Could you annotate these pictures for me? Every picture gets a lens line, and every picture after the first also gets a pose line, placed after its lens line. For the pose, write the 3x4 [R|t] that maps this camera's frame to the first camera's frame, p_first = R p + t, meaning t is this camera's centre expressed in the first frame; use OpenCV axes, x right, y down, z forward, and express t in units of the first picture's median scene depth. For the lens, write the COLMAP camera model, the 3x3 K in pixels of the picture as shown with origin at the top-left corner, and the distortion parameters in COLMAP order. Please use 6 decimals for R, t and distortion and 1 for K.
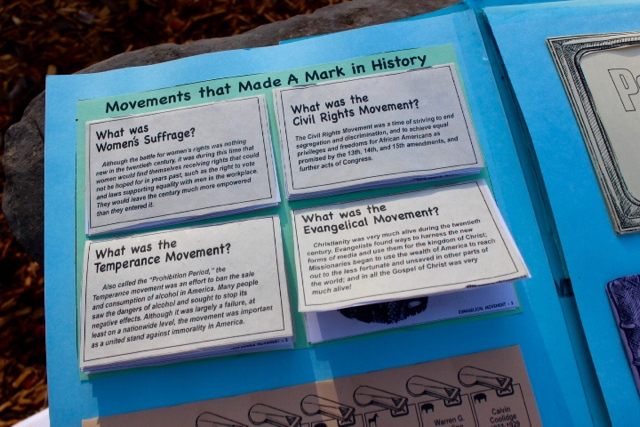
lens RADIAL K [[709.2, 0, 319.9], [0, 709.2, 213.6], [0, 0, 1]] dist [-0.214415, 0.365915]
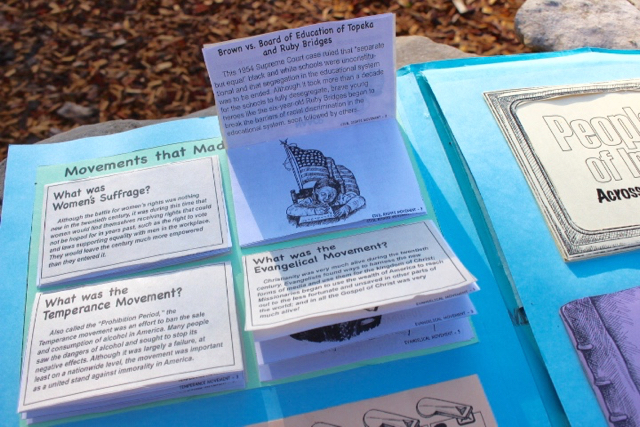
lens RADIAL K [[709.2, 0, 319.9], [0, 709.2, 213.6], [0, 0, 1]] dist [-0.214415, 0.365915]
pose [[0.999065, -0.024226, 0.035814, 0.035625], [0.032244, 0.969284, -0.243823, 0.190814], [-0.028807, 0.244750, 0.969158, 0.009212]]
